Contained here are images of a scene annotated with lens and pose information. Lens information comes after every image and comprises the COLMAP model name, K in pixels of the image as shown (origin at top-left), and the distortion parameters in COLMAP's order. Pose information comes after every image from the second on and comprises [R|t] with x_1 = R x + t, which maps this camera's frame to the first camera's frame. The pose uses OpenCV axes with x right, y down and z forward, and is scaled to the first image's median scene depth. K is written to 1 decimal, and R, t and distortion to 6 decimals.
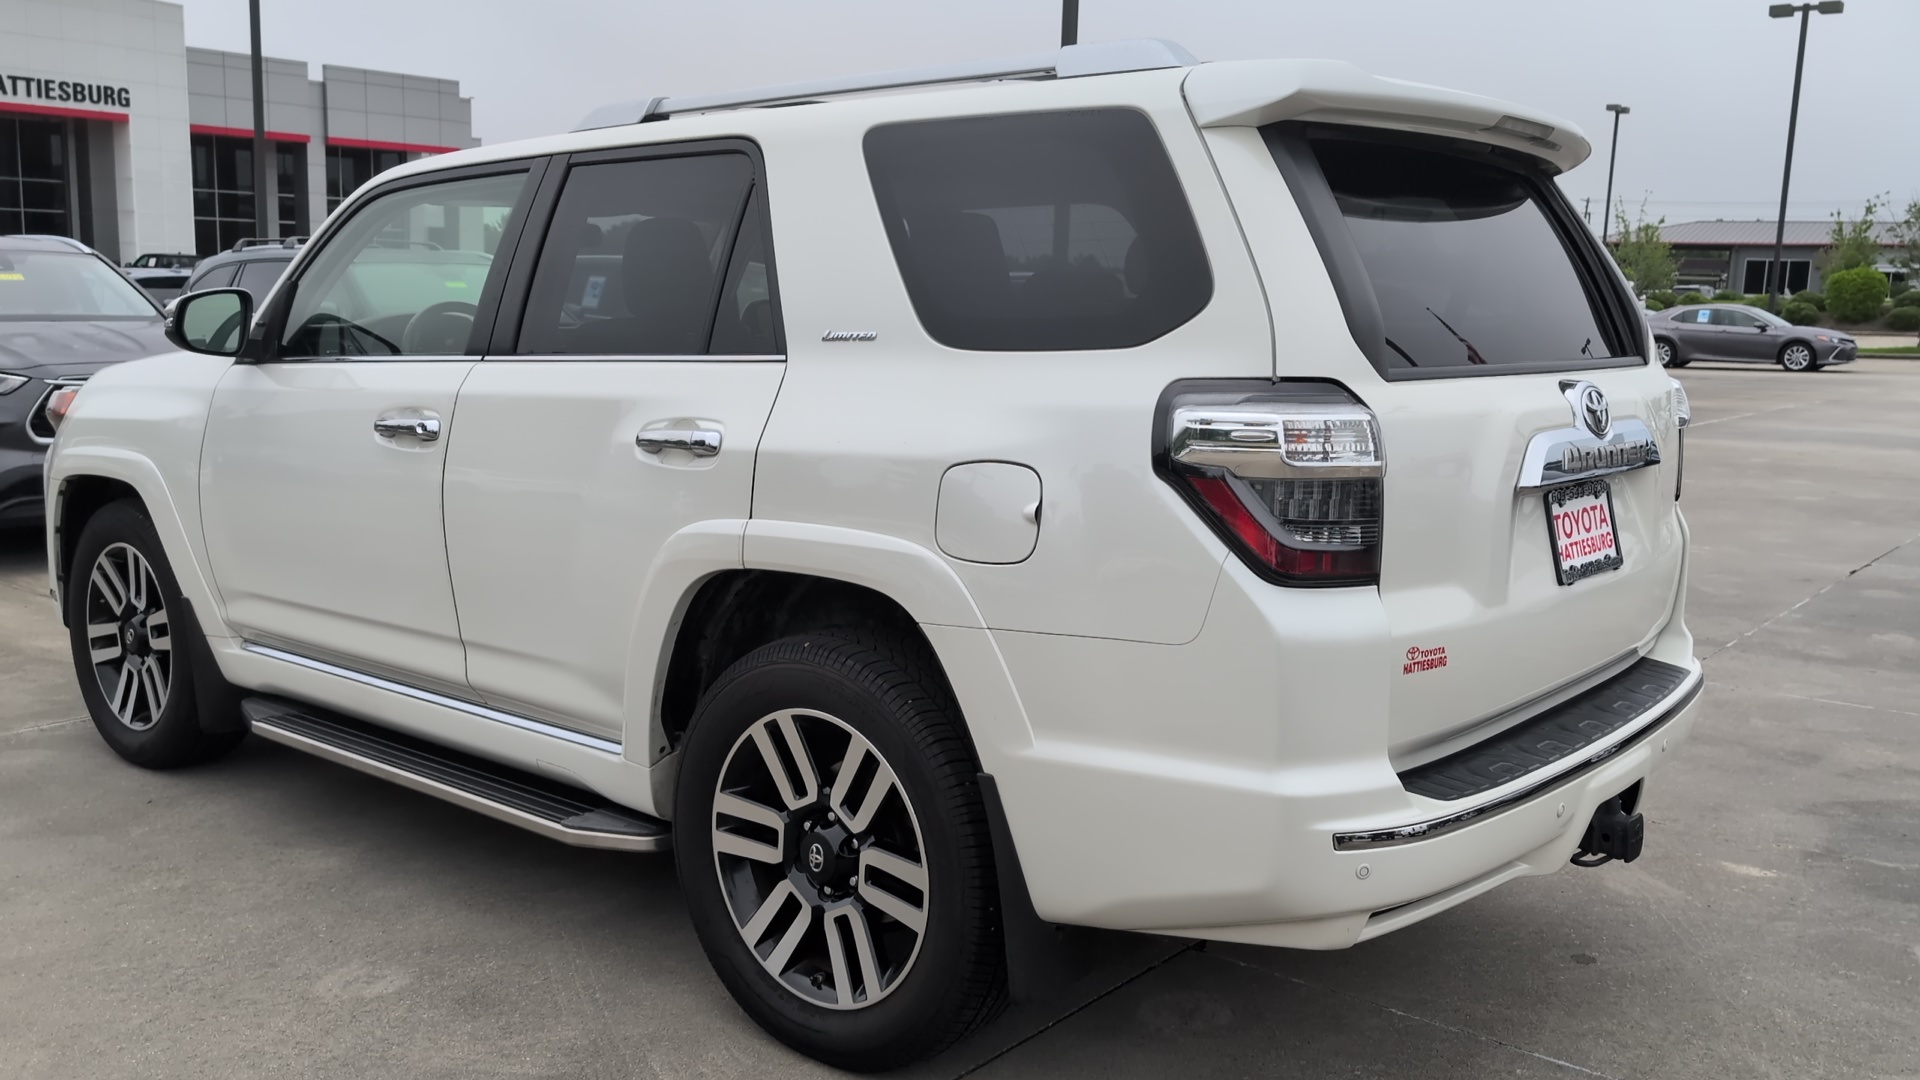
lens RADIAL K [[1619.4, 0, 960.0], [0, 1619.4, 540.0], [0, 0, 1]] dist [0.054519, -0.082030]
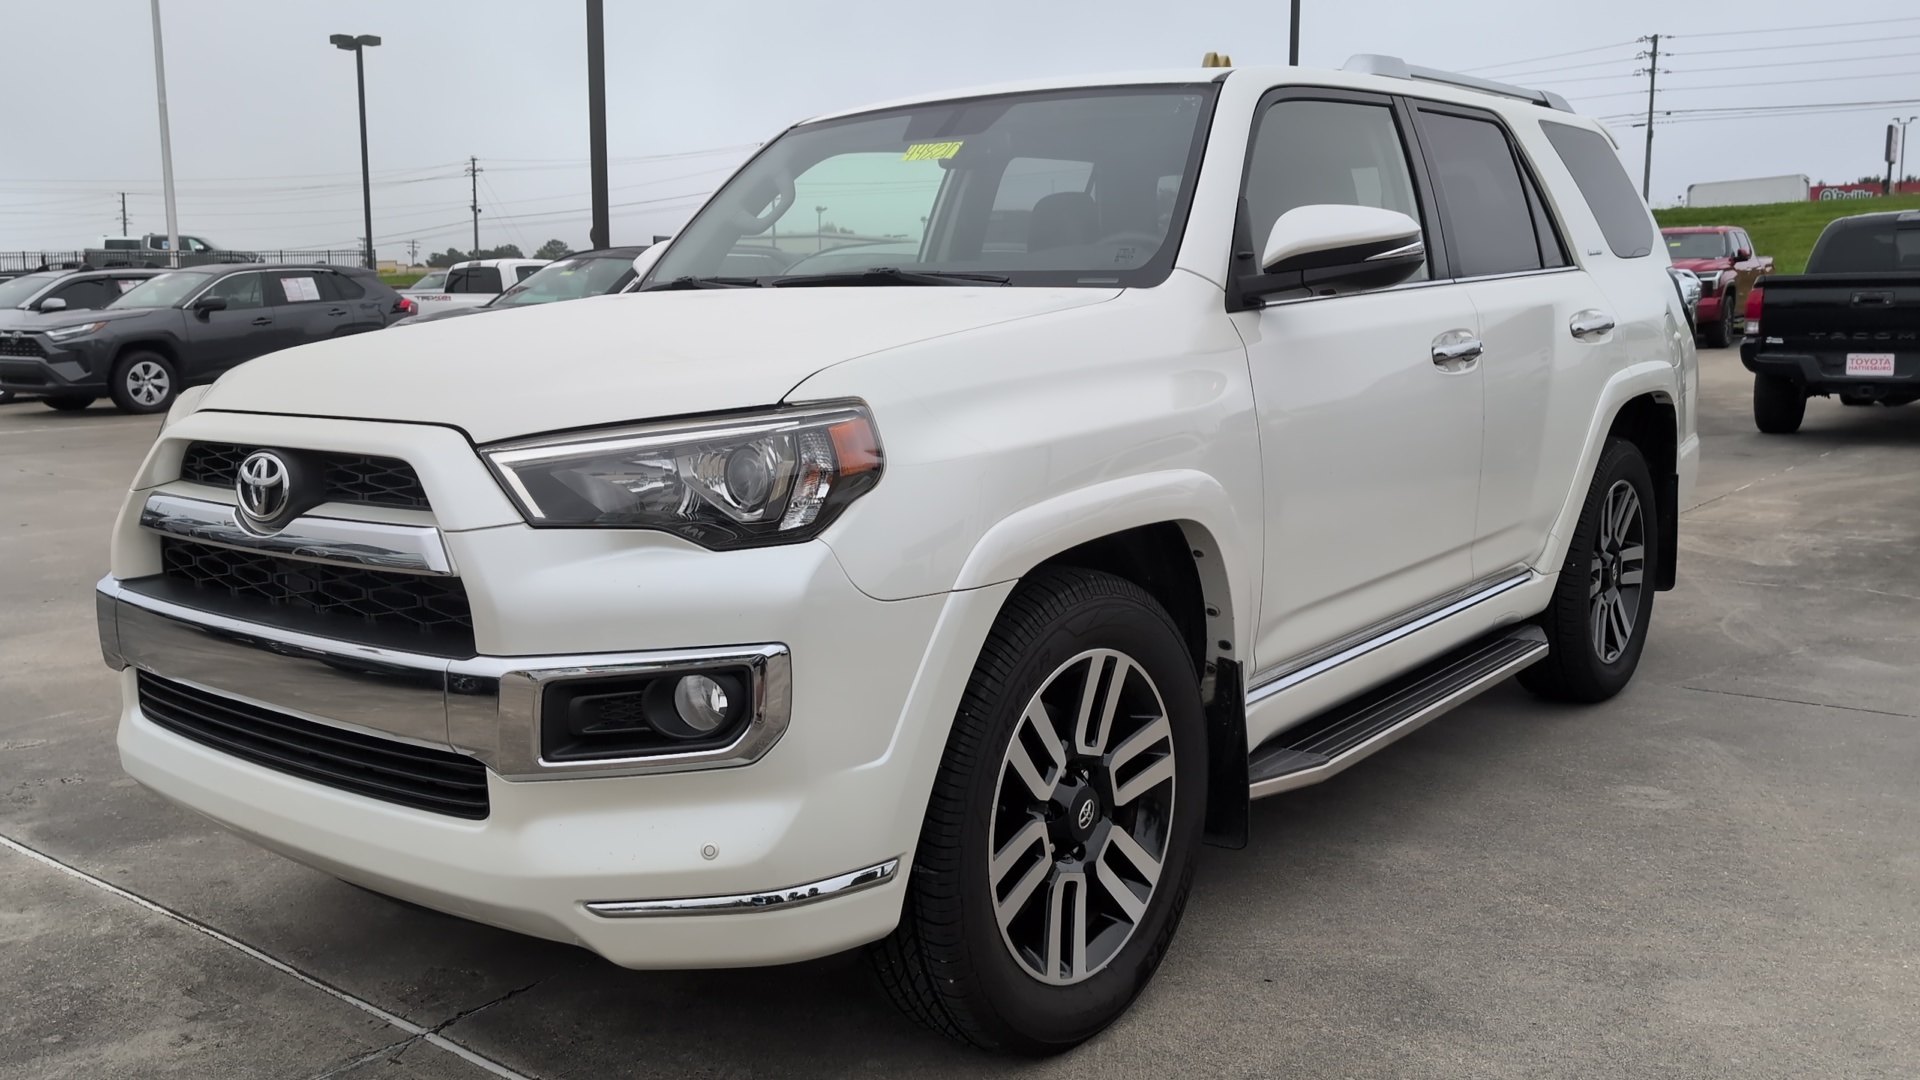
lens RADIAL K [[1619.4, 0, 960.0], [0, 1619.4, 540.0], [0, 0, 1]] dist [0.054519, -0.082030]
pose [[-0.032089, -0.164931, 0.985783, -1.597390], [0.163730, 0.972100, 0.167971, -0.207989], [-0.985983, 0.166792, -0.004190, 1.570047]]
